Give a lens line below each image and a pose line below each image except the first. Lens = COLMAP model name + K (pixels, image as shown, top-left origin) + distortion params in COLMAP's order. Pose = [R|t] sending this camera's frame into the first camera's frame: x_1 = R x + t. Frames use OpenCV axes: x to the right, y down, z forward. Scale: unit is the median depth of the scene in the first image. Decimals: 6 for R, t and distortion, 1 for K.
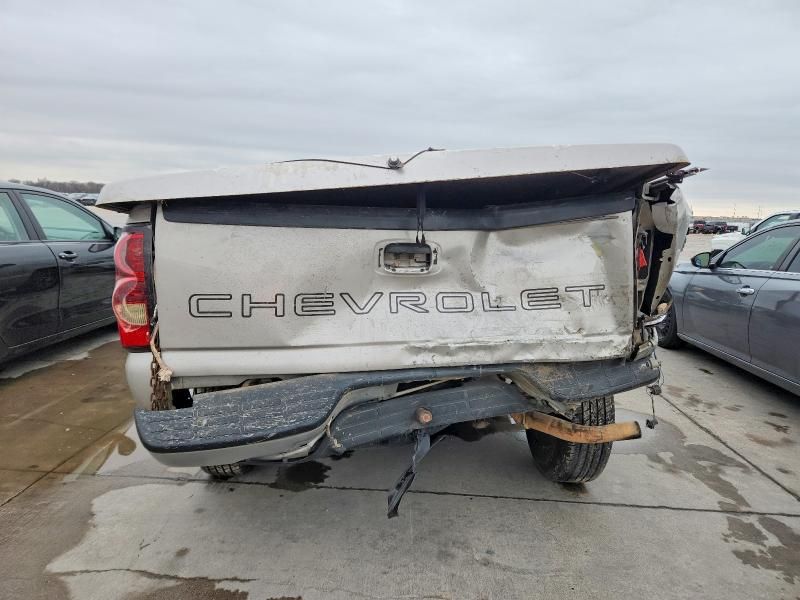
lens RADIAL K [[556.1, 0, 400.4], [0, 556.1, 296.5], [0, 0, 1]] dist [0.056080, 0.000953]
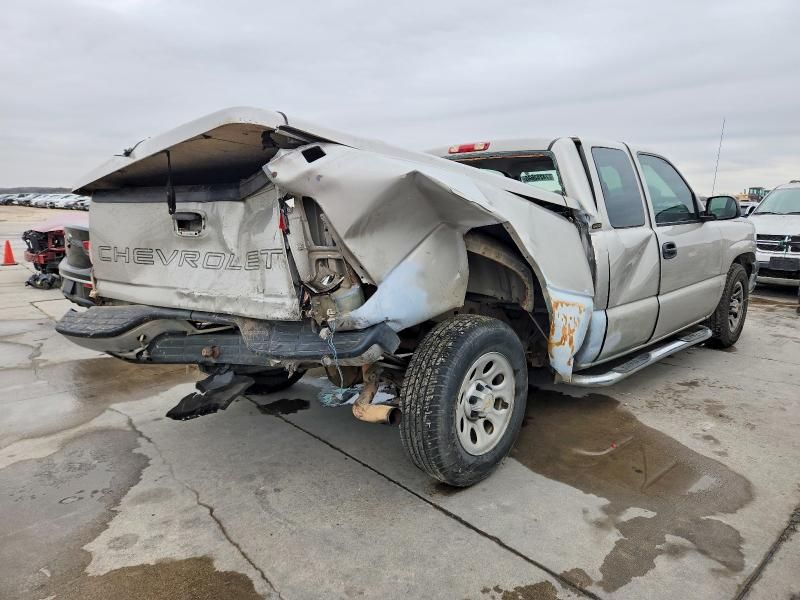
lens RADIAL K [[556.1, 0, 400.7], [0, 556.1, 302.2], [0, 0, 1]] dist [0.056080, 0.000953]
pose [[0.676548, 0.085991, -0.731361, 1.291895], [-0.083125, 0.995729, 0.040179, 0.017978], [0.731692, 0.033611, 0.680806, 0.472280]]
